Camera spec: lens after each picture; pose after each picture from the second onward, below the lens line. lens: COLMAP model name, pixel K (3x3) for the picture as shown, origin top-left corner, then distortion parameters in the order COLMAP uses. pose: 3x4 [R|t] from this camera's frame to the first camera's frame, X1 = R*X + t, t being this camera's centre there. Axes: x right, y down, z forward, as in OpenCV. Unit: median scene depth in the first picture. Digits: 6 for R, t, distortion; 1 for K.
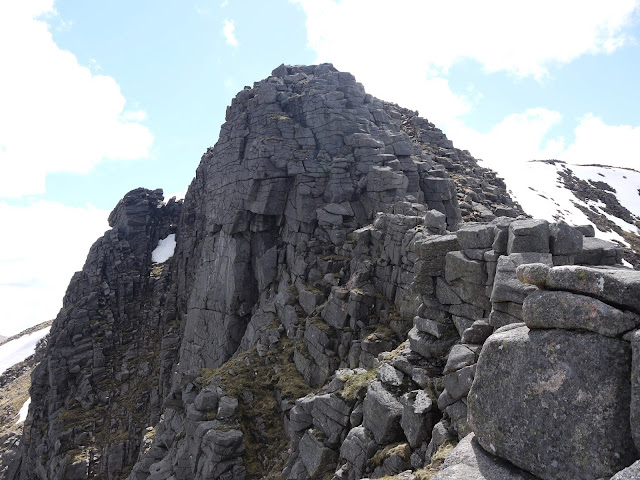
lens RADIAL K [[592.2, 0, 320.0], [0, 592.2, 240.0], [0, 0, 1]] dist [-0.017598, 0.000518]
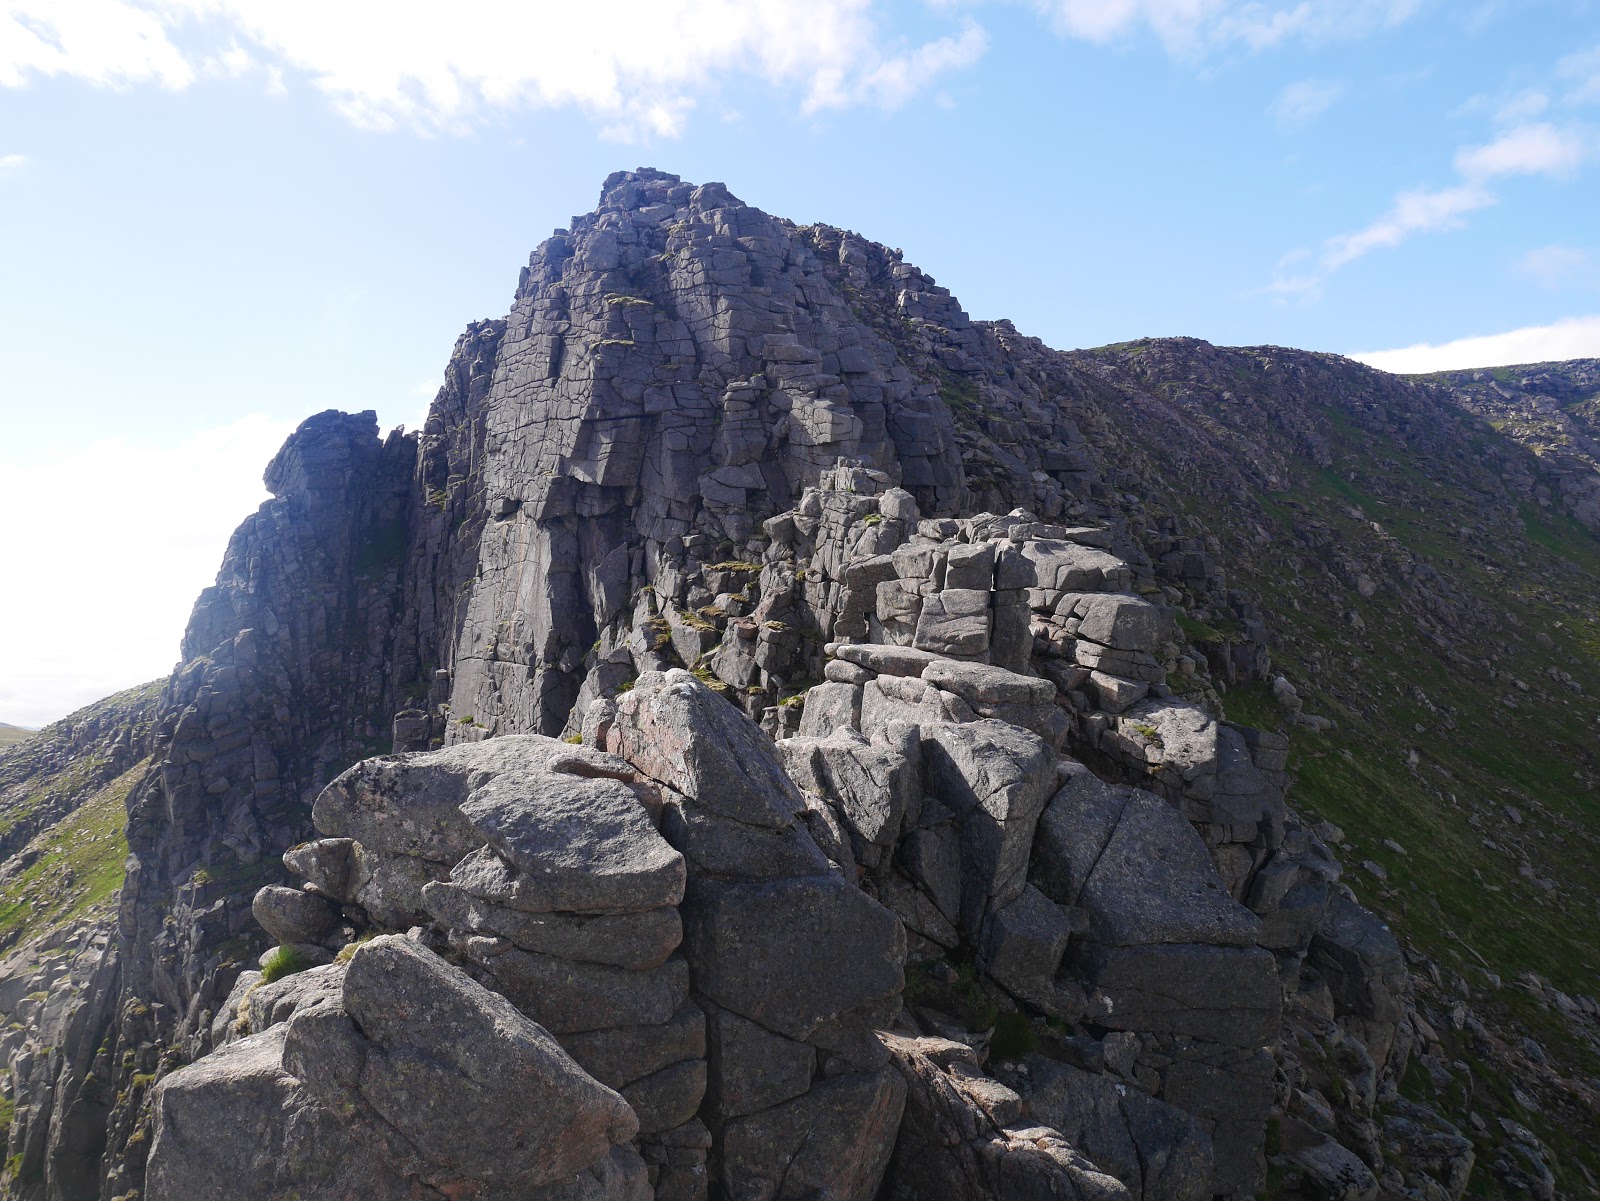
lens RADIAL K [[1292.9, 0, 800.0], [0, 1292.9, 600.5], [0, 0, 1]] dist [-0.016763, -0.011943]
pose [[0.997418, -0.019845, 0.069025, 0.002212], [0.014420, 0.996832, 0.078216, -0.025649], [-0.070358, -0.077019, 0.994544, -0.185646]]
